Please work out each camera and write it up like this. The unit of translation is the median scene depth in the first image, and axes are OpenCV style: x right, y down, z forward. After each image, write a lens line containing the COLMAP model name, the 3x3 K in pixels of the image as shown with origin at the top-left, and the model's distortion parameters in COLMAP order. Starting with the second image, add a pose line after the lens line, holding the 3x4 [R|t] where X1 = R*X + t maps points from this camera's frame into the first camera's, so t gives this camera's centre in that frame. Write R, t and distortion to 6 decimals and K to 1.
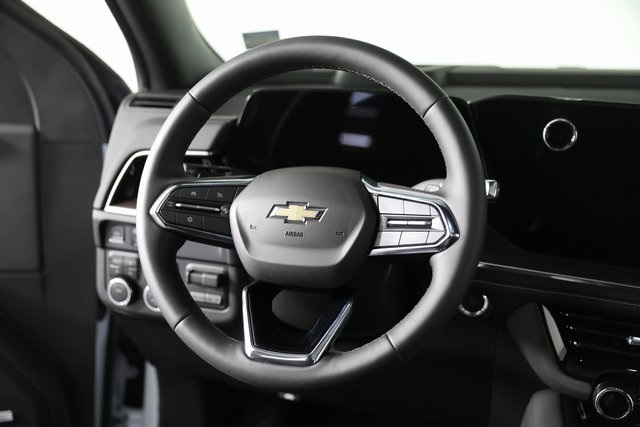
lens RADIAL K [[773.9, 0, 320.0], [0, 773.9, 213.5], [0, 0, 1]] dist [-0.034851, -0.012714]
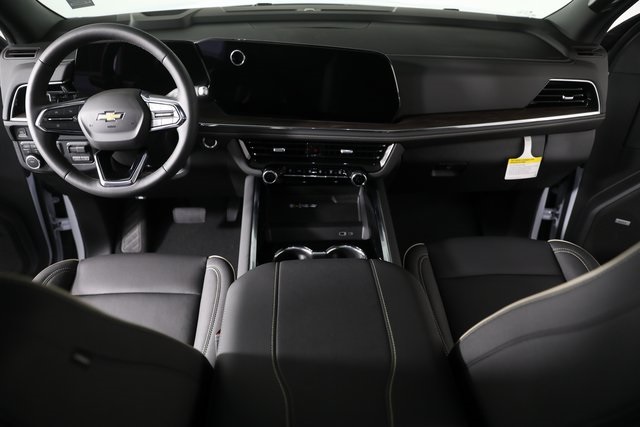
lens RADIAL K [[460.8, 0, 320.0], [0, 460.8, 213.5], [0, 0, 1]] dist [-0.008927, 0.004624]
pose [[0.947227, -0.197704, 0.252338, 0.136786], [0.111610, 0.941313, 0.318549, -0.083724], [-0.300507, -0.273575, 0.913703, -0.388536]]
